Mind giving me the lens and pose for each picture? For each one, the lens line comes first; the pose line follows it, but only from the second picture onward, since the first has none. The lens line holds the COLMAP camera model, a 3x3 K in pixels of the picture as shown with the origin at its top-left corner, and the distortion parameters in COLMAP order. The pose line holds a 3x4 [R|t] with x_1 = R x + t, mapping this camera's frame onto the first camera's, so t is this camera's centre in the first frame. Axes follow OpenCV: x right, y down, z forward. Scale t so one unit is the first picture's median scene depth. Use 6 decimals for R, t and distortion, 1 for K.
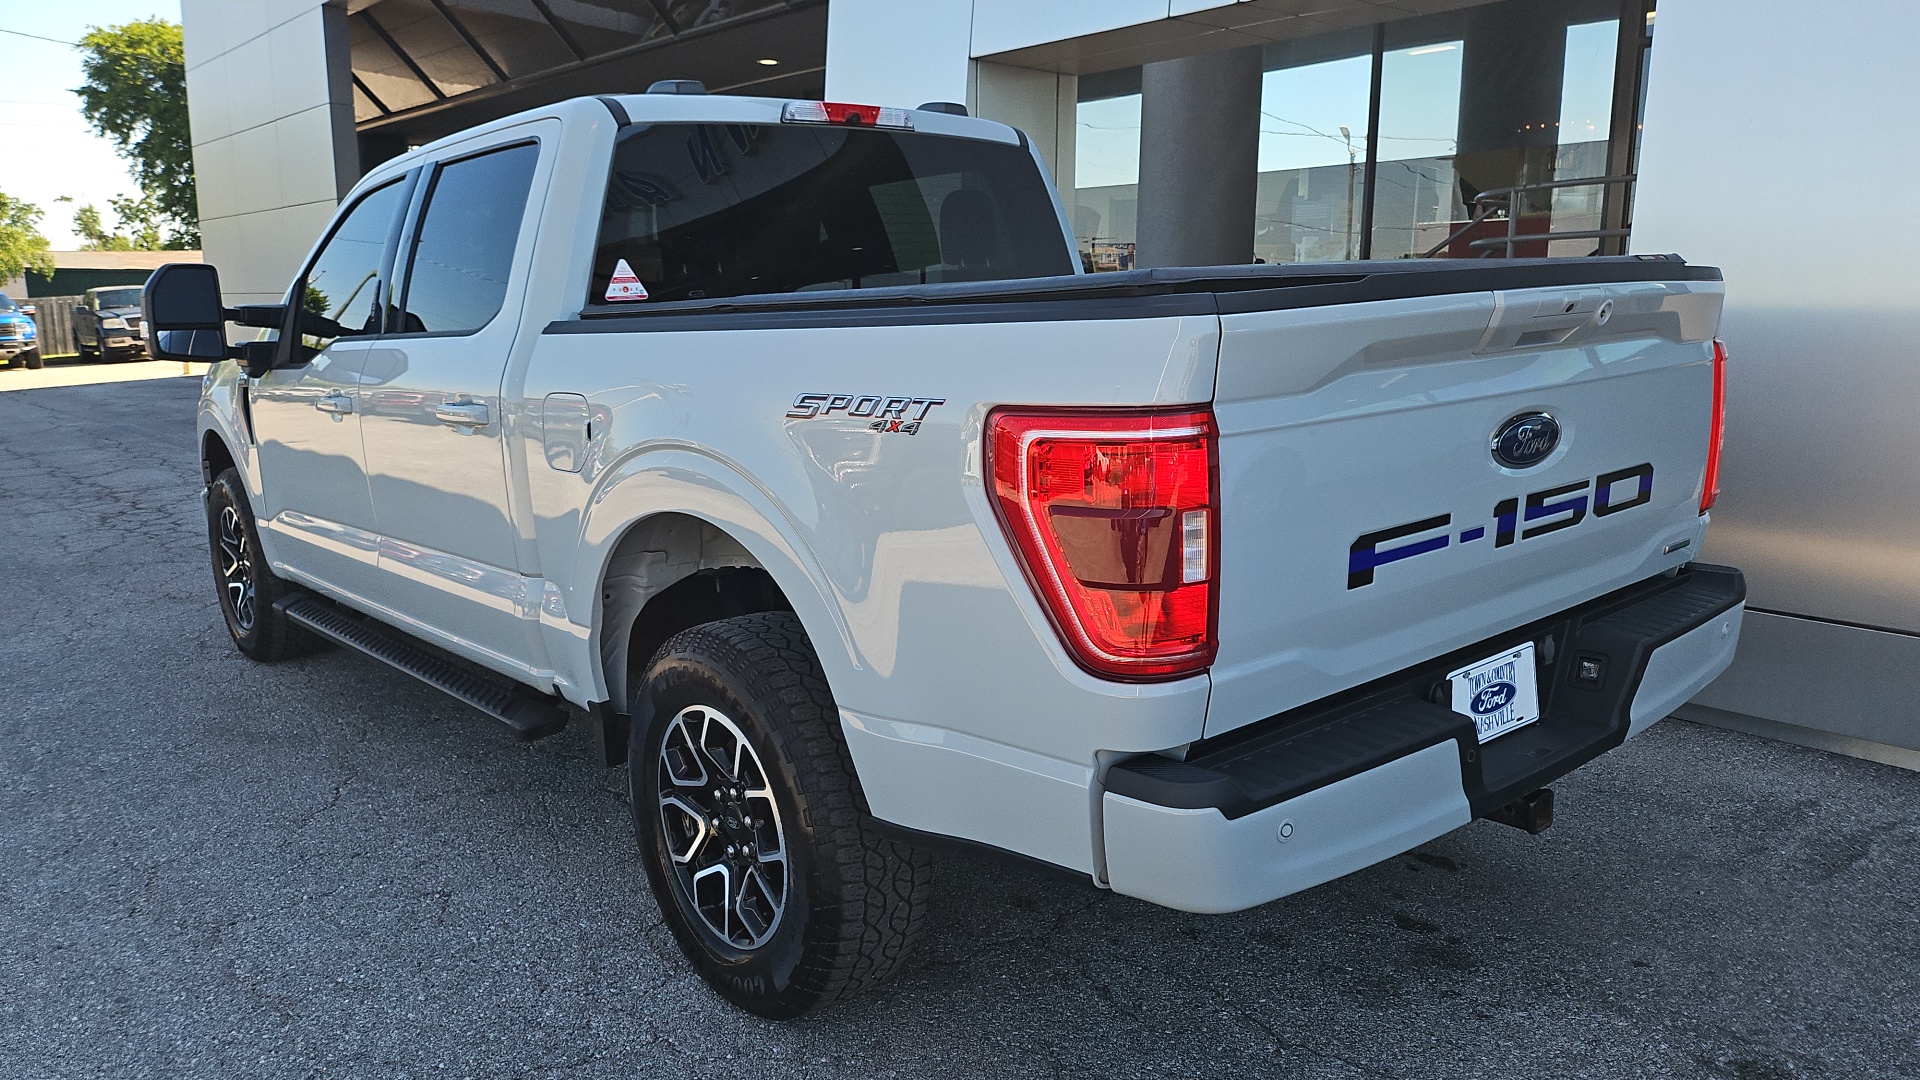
lens RADIAL K [[1379.7, 0, 977.2], [0, 1379.7, 541.0], [0, 0, 1]] dist [0.031529, -0.060328]
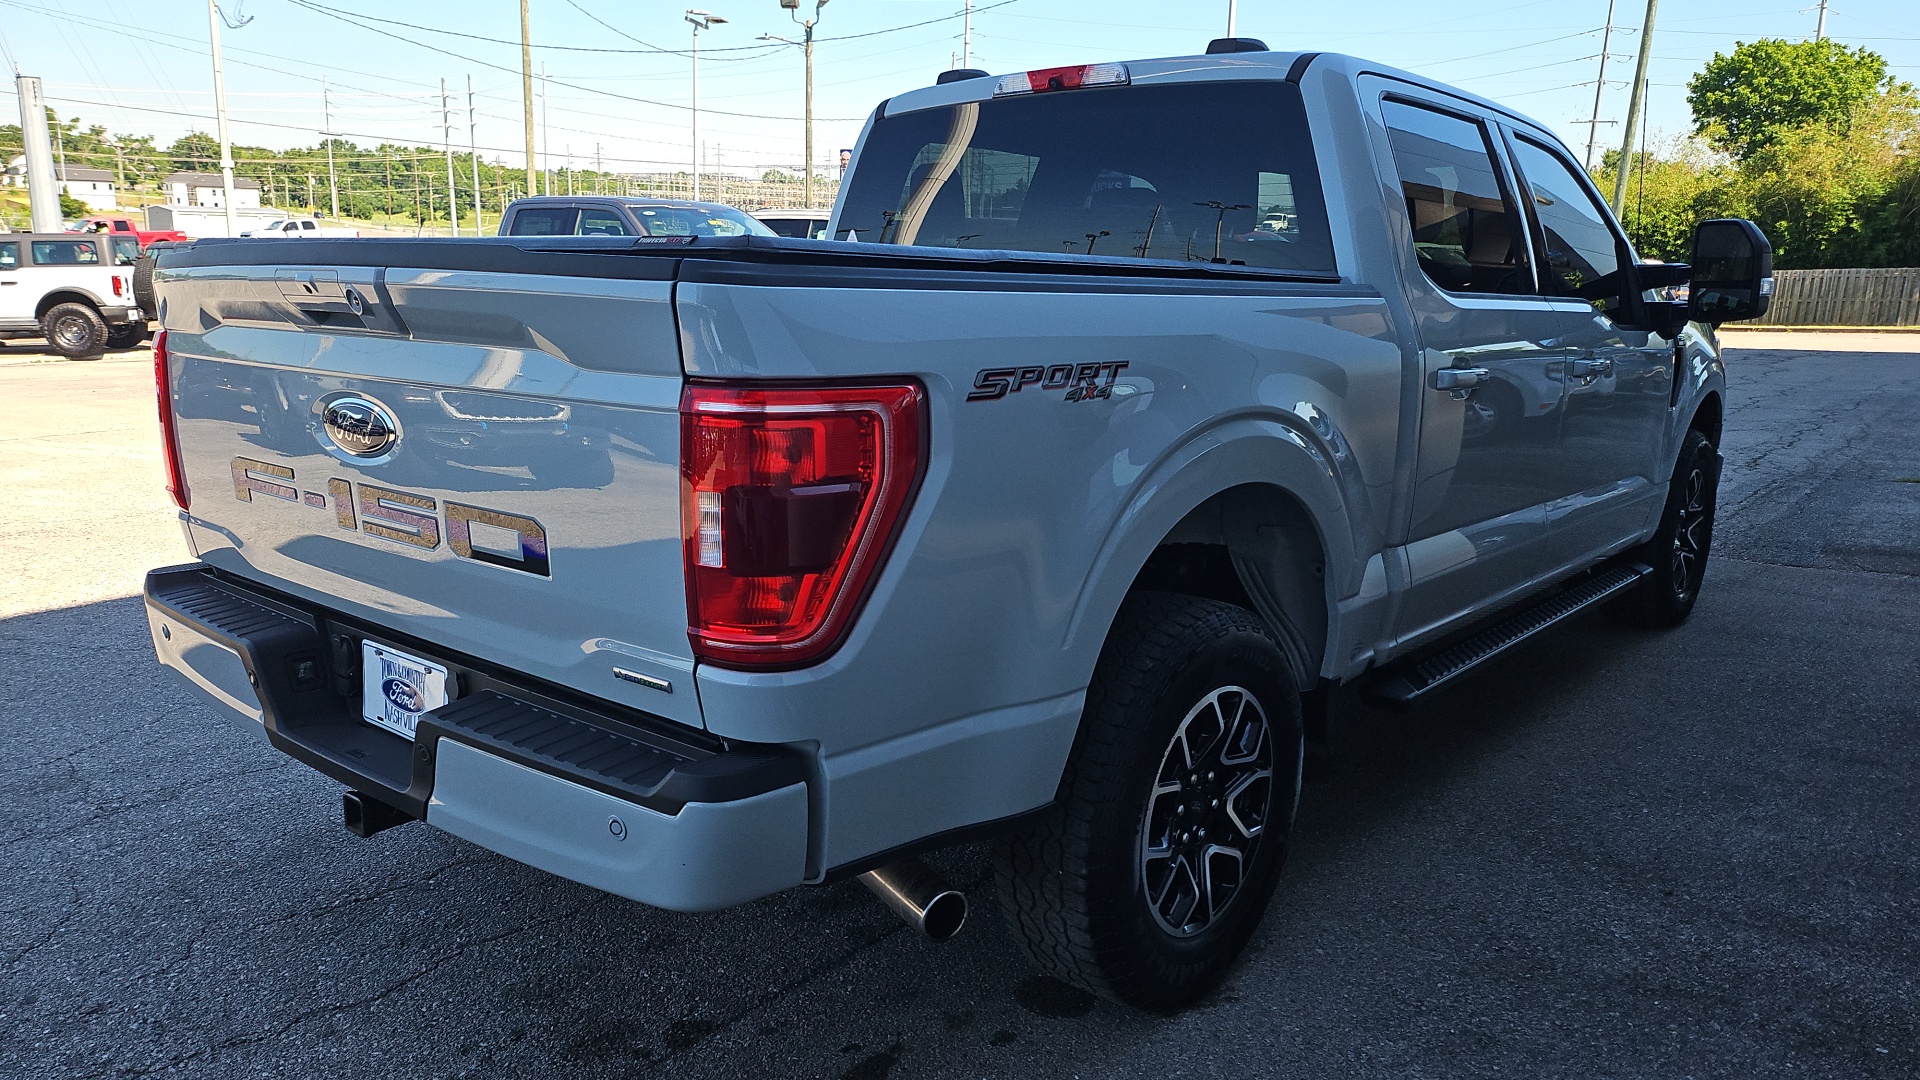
lens RADIAL K [[1379.7, 0, 949.5], [0, 1379.7, 552.7], [0, 0, 1]] dist [0.031529, -0.060328]
pose [[0.139389, 0.231554, -0.962784, 1.232952], [-0.190716, 0.960351, 0.203358, -0.233480], [0.971699, 0.155272, 0.178023, 1.091515]]
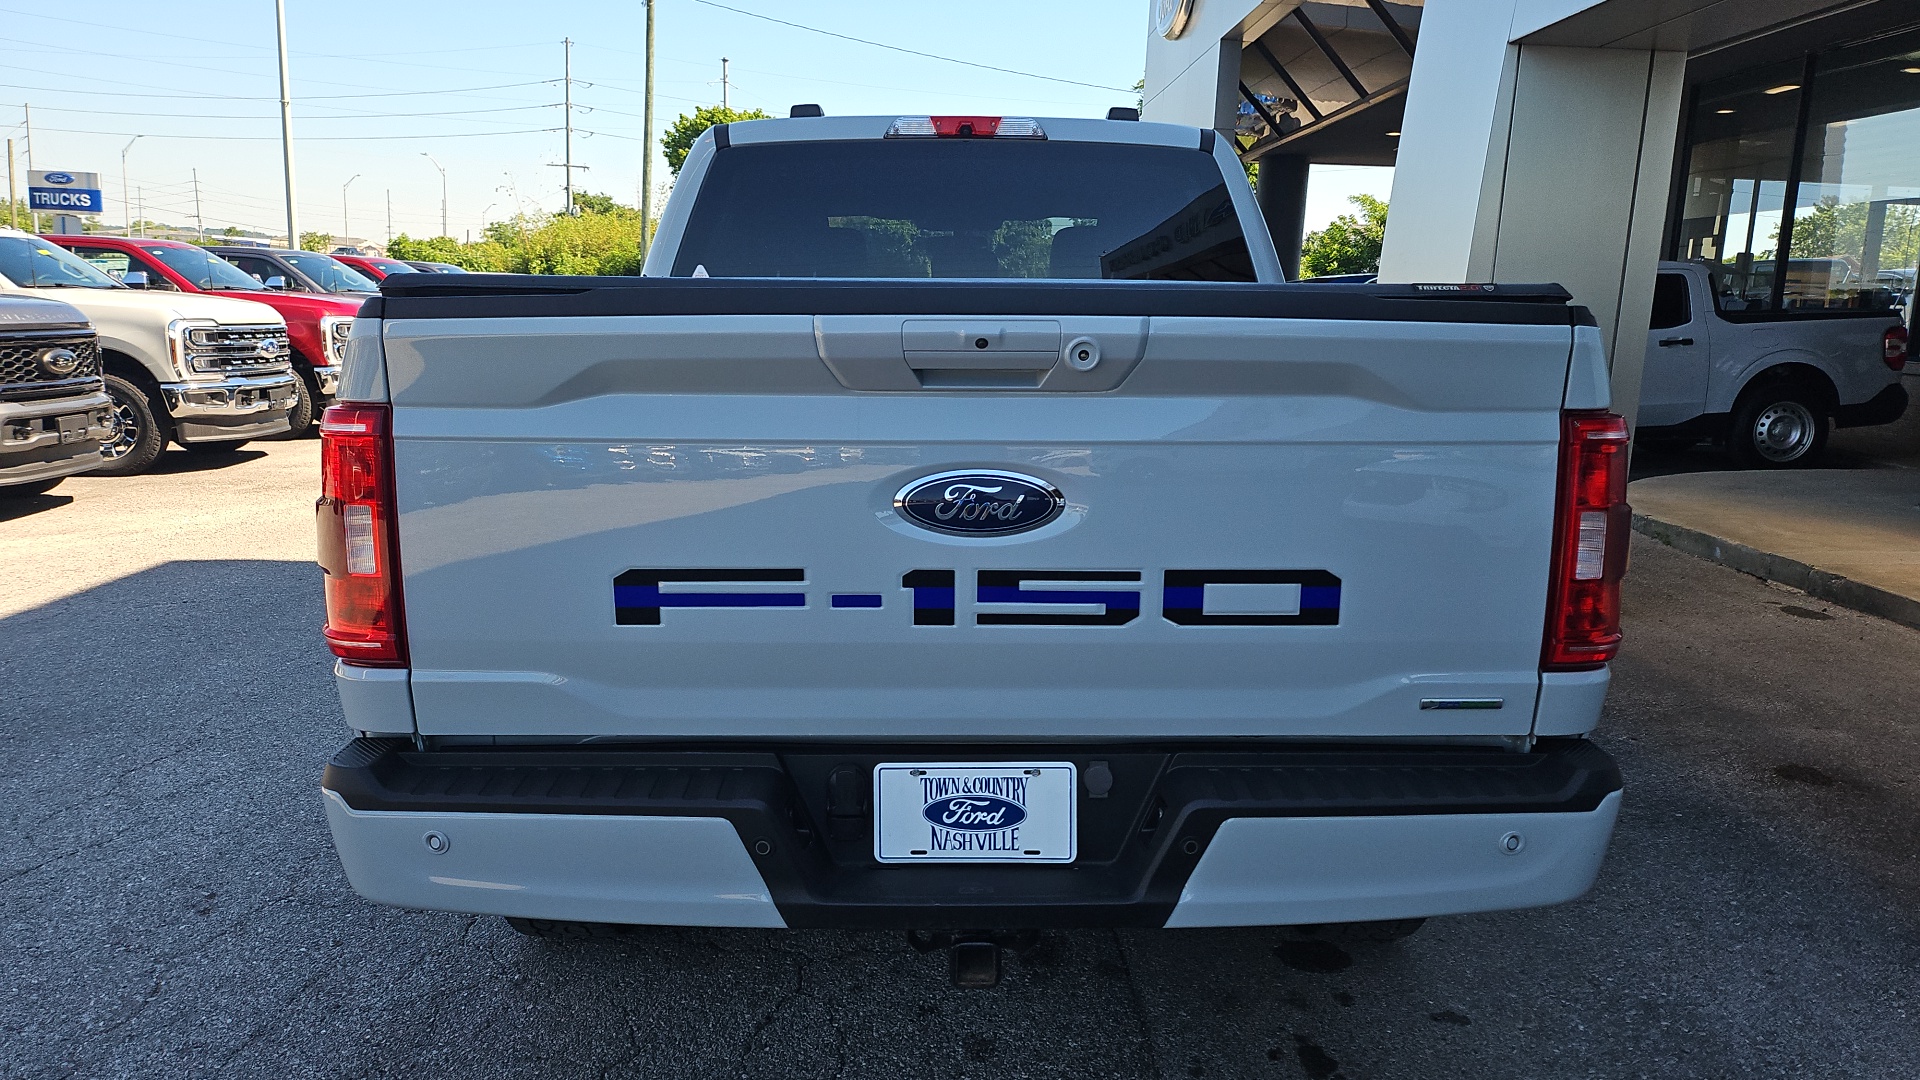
lens RADIAL K [[1379.7, 0, 966.0], [0, 1379.7, 534.3], [0, 0, 1]] dist [0.031529, -0.060328]
pose [[0.765544, 0.140804, -0.627787, 0.791033], [-0.149346, 0.987997, 0.039476, -0.074943], [0.625810, 0.063538, 0.777383, 0.322423]]
